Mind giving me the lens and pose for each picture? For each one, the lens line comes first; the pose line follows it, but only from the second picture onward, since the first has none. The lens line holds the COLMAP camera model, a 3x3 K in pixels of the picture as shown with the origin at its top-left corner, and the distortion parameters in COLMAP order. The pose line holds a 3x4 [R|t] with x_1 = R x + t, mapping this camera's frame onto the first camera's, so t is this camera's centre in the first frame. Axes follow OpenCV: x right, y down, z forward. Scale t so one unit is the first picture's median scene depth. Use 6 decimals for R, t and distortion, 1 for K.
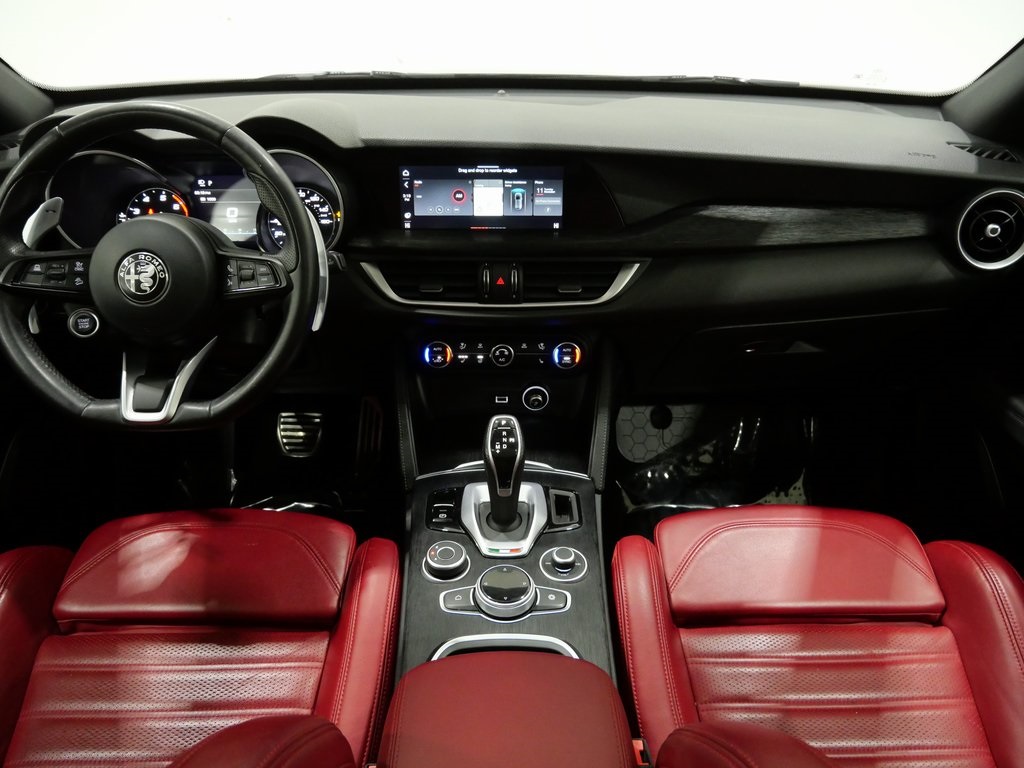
lens RADIAL K [[710.1, 0, 512.0], [0, 710.1, 384.0], [0, 0, 1]] dist [-0.145116, 0.095944]
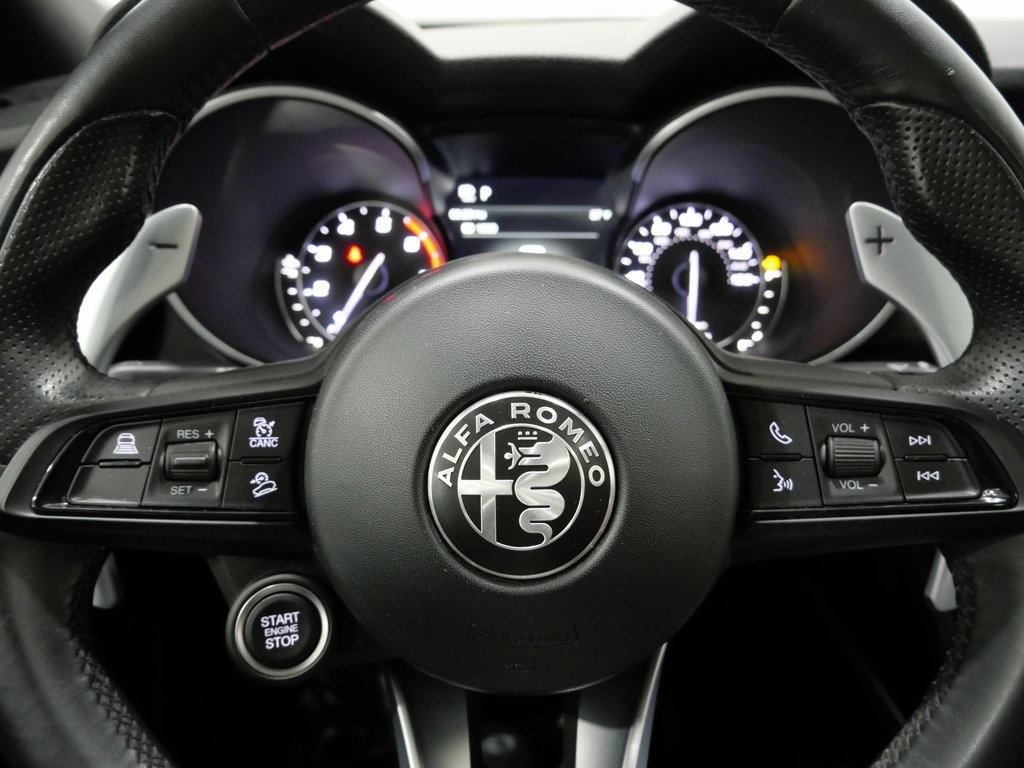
lens RADIAL K [[710.1, 0, 512.0], [0, 710.1, 384.0], [0, 0, 1]] dist [-0.145116, 0.095944]
pose [[0.999216, -0.010702, -0.038108, -0.523516], [0.007890, 0.997288, -0.073178, -0.172156], [0.038788, 0.072820, 0.996591, 0.709358]]
